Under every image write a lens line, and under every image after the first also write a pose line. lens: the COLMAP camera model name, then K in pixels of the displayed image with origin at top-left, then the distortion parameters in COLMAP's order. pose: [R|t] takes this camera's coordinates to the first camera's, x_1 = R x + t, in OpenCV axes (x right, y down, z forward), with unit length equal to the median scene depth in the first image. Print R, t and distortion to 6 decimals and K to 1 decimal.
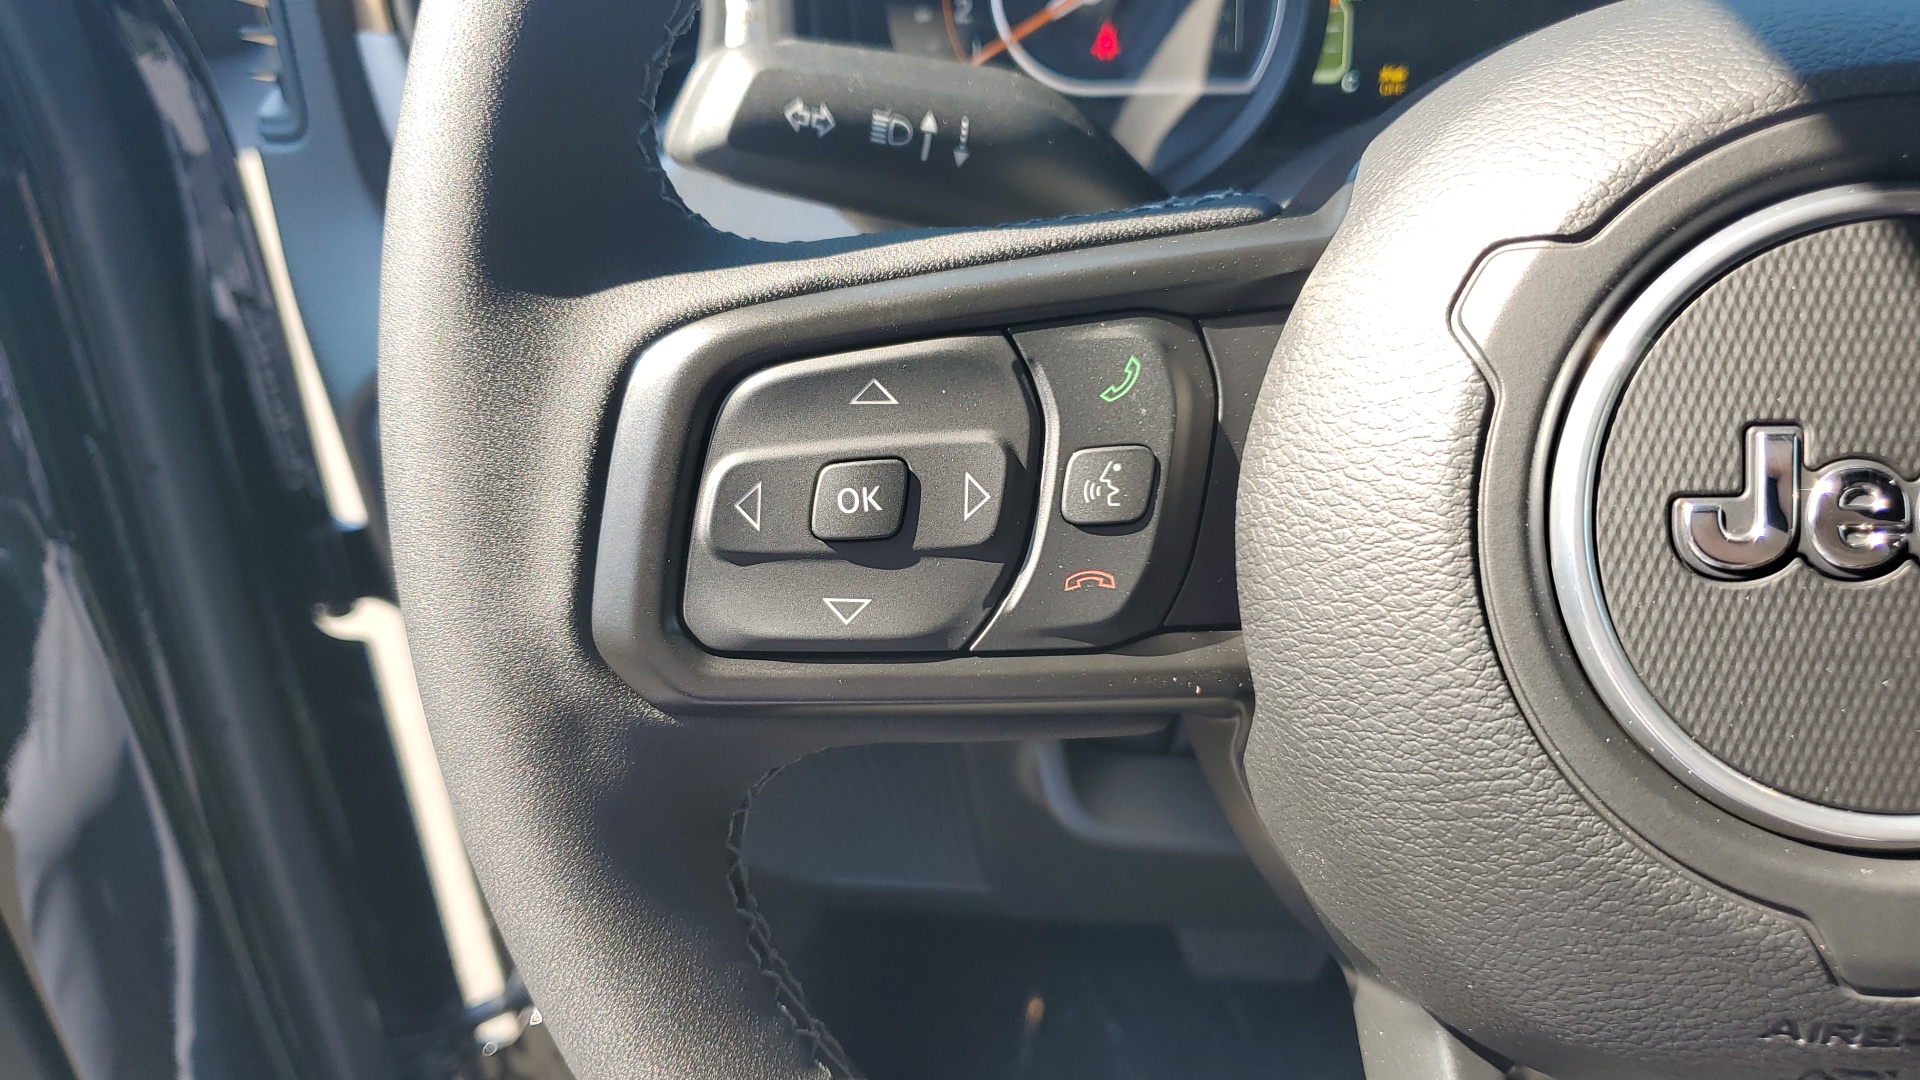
lens RADIAL K [[1496.9, 0, 969.1], [0, 1496.9, 553.8], [0, 0, 1]] dist [0.062952, -0.086844]
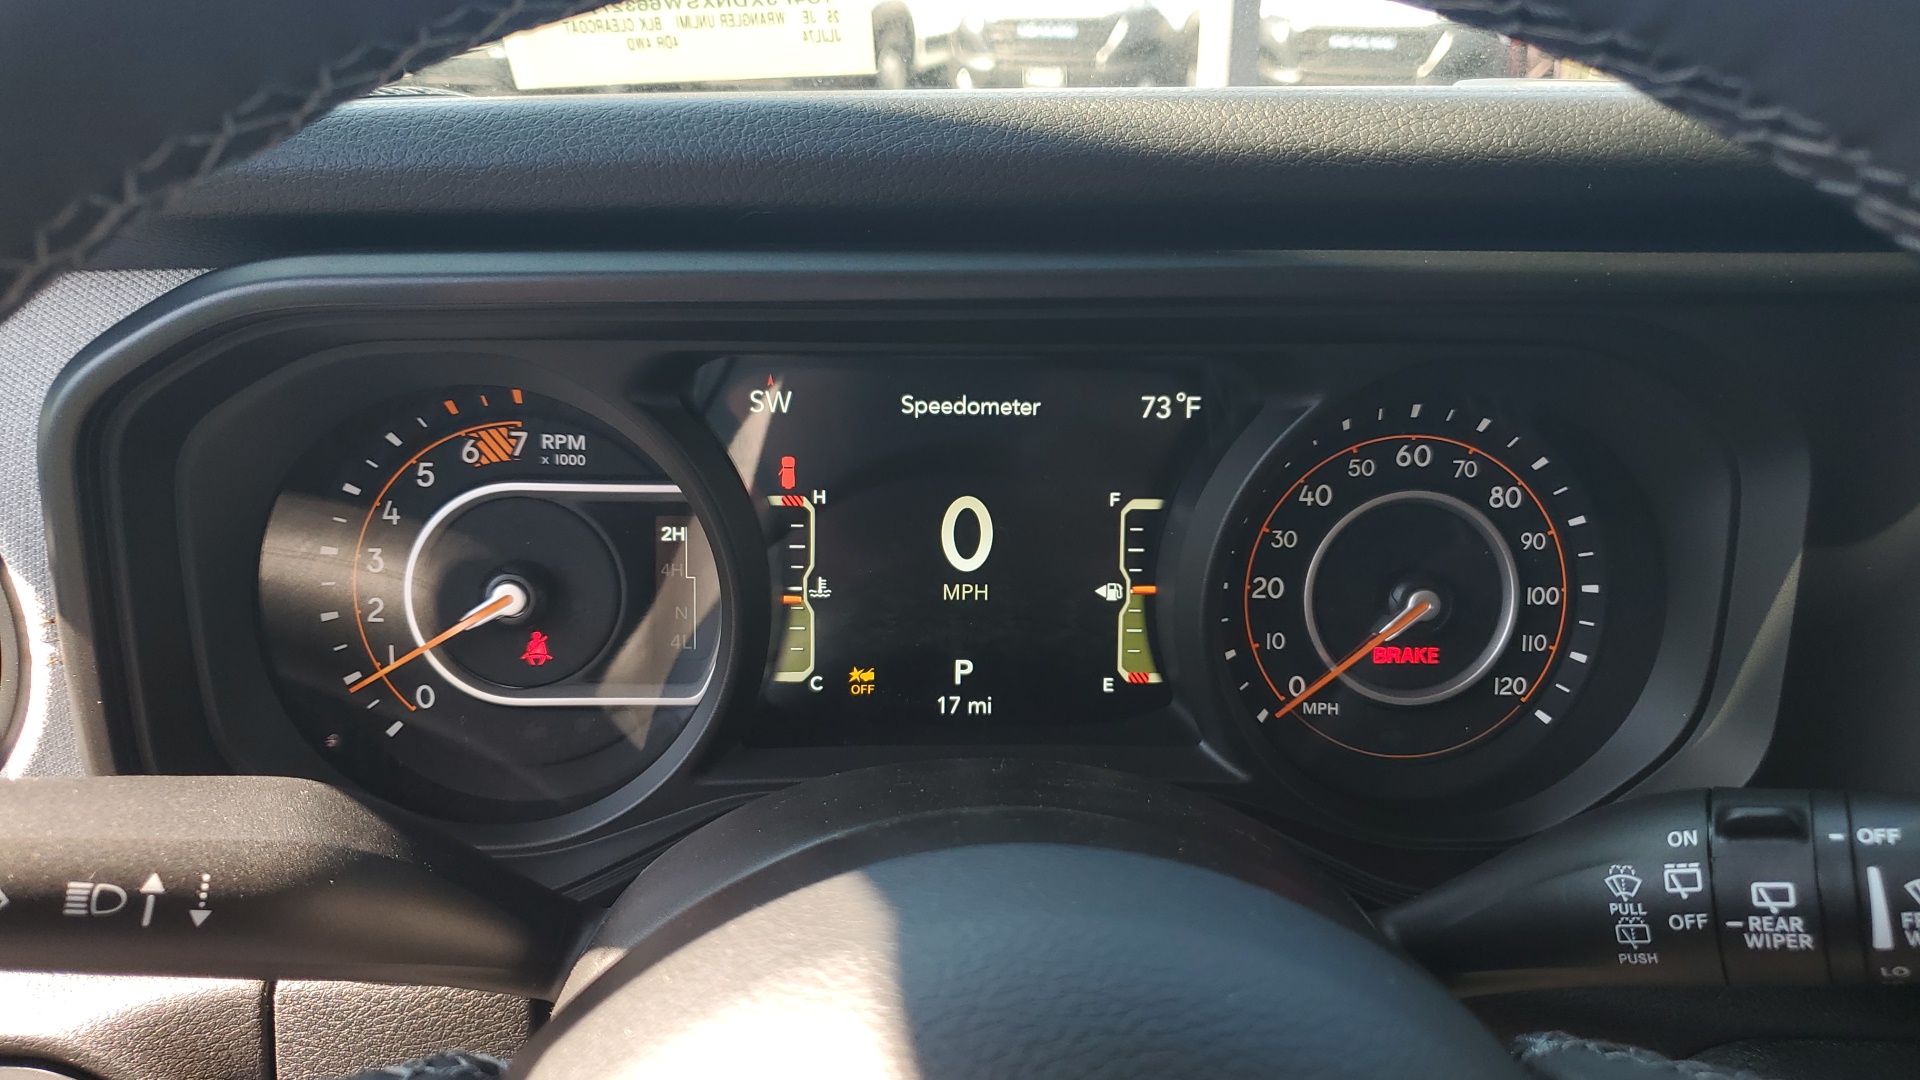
lens RADIAL K [[1496.9, 0, 991.1], [0, 1496.9, 572.3], [0, 0, 1]] dist [0.062952, -0.086844]
pose [[0.986613, 0.005148, 0.162999, 0.389798], [0.024735, 0.983215, -0.180768, -0.395341], [-0.161194, 0.182380, 0.969925, 0.132477]]
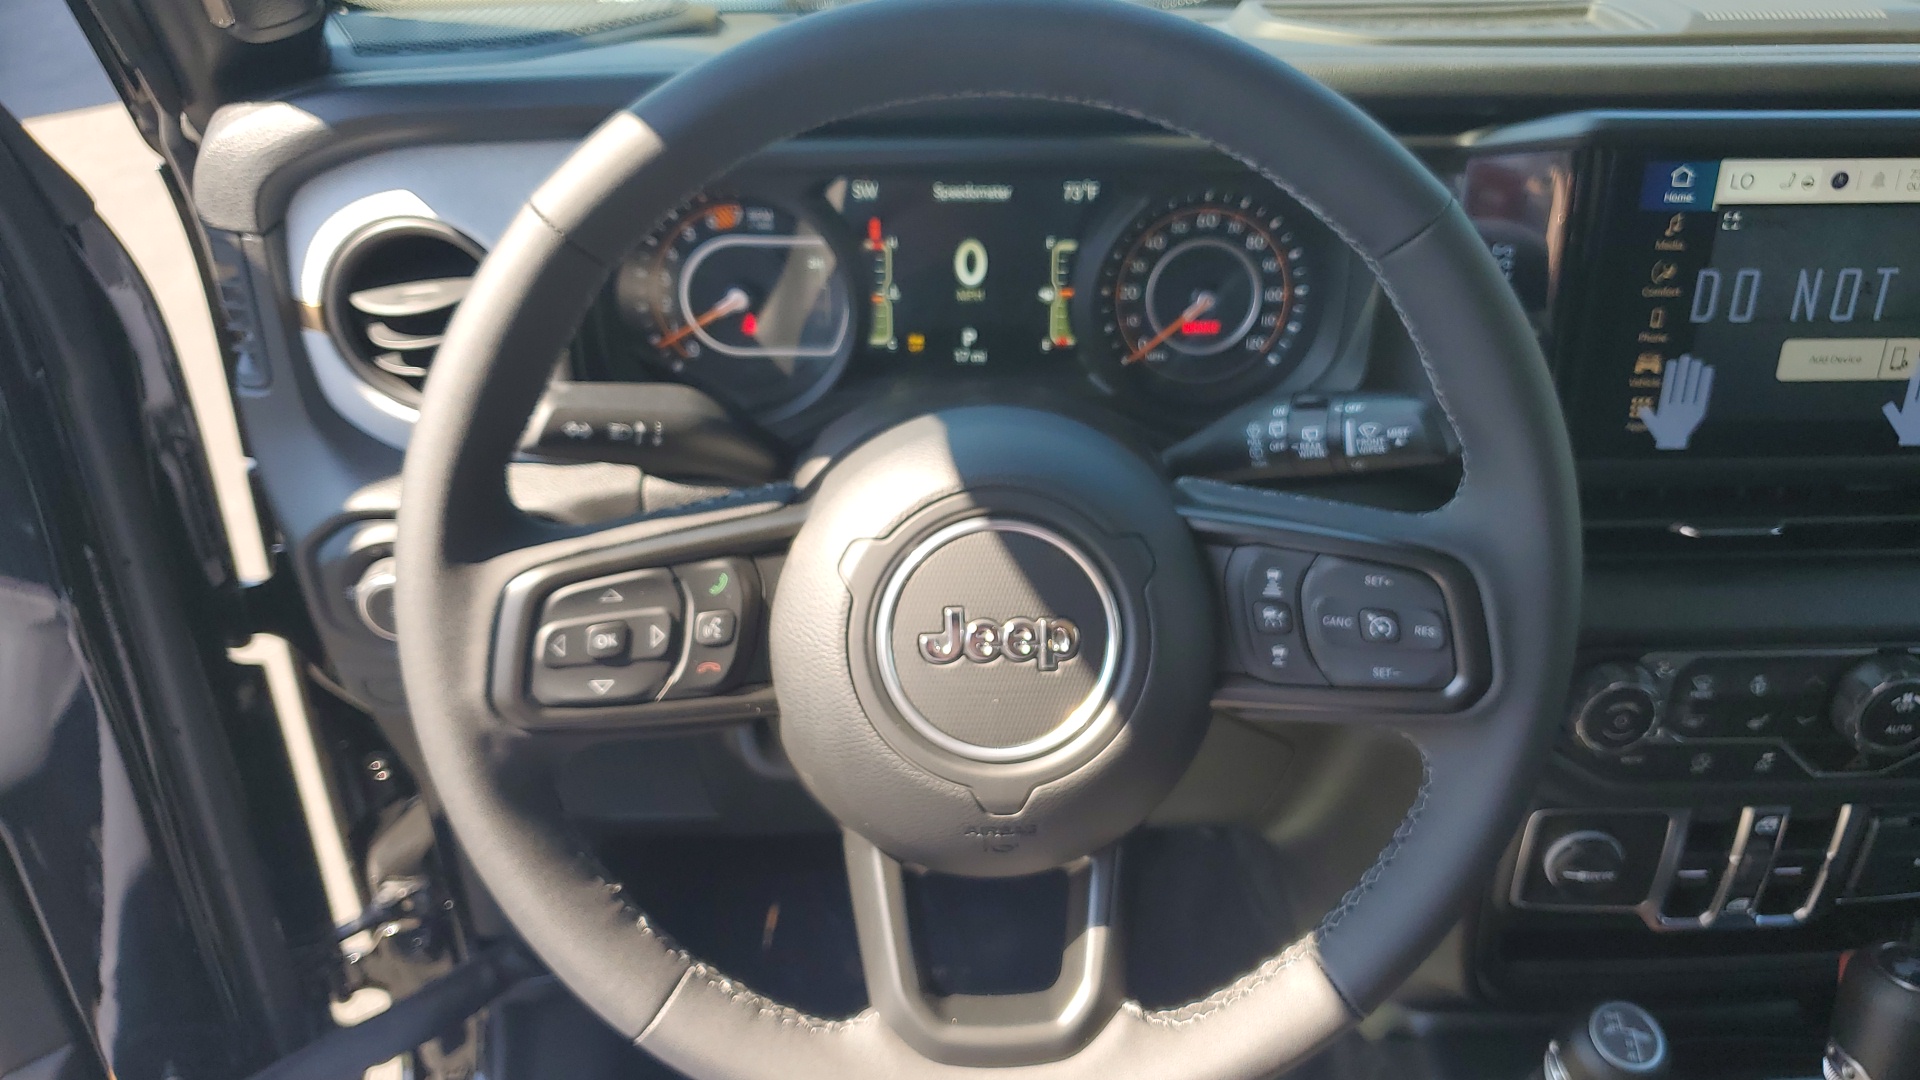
lens RADIAL K [[1496.9, 0, 986.2], [0, 1496.9, 546.9], [0, 0, 1]] dist [0.062952, -0.086844]
pose [[0.987934, -0.030326, 0.151877, 0.162988], [0.025206, 0.999051, 0.035523, -0.250890], [-0.152810, -0.031266, 0.987761, -1.441801]]
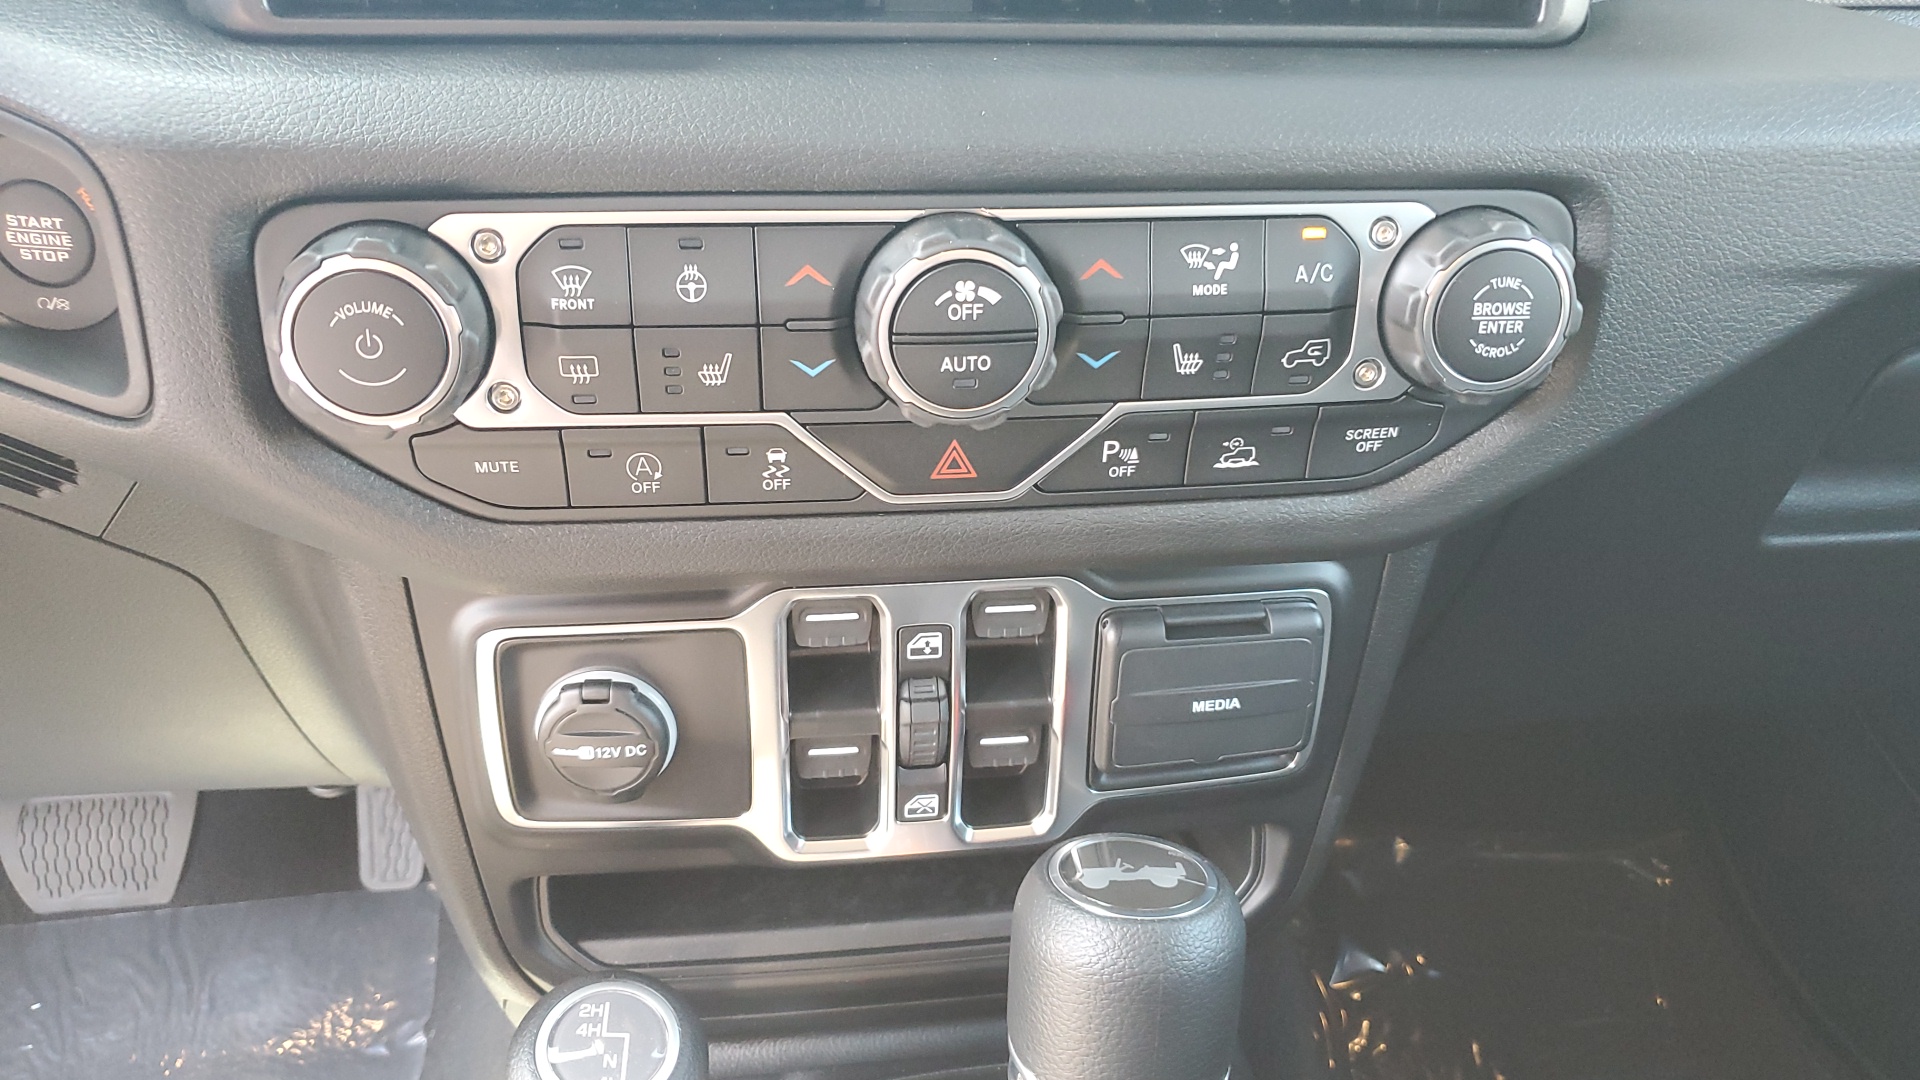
lens RADIAL K [[1496.9, 0, 963.1], [0, 1496.9, 551.2], [0, 0, 1]] dist [0.062952, -0.086844]
pose [[0.972758, -0.044797, 0.227456, 2.093686], [0.054236, 0.997900, -0.035417, 0.516368], [-0.225391, 0.046789, 0.973144, -0.158276]]
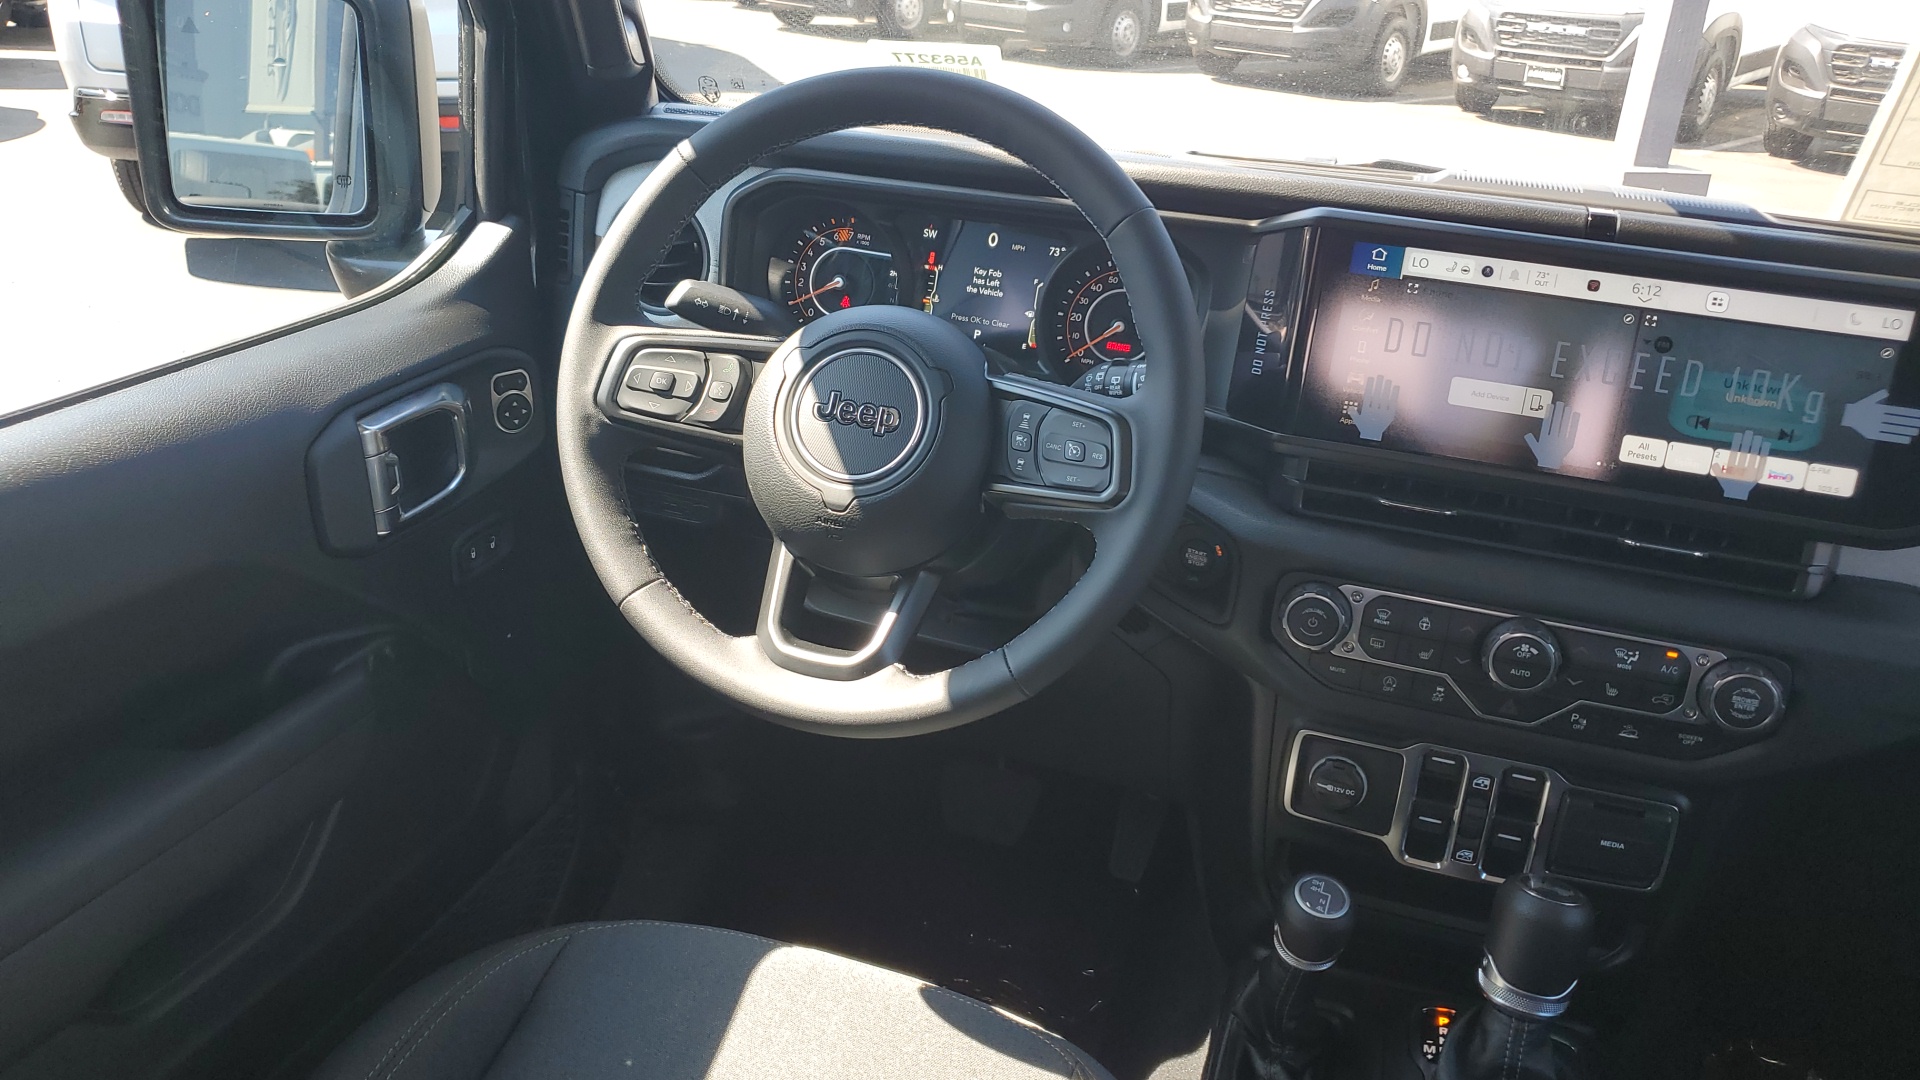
lens RADIAL K [[1496.9, 0, 957.4], [0, 1496.9, 533.4], [0, 0, 1]] dist [0.062952, -0.086844]
pose [[0.970251, 0.185816, -0.155195, 1.506310], [-0.209124, 0.966234, -0.150526, 0.859380], [0.121984, 0.178503, 0.976349, -3.061047]]
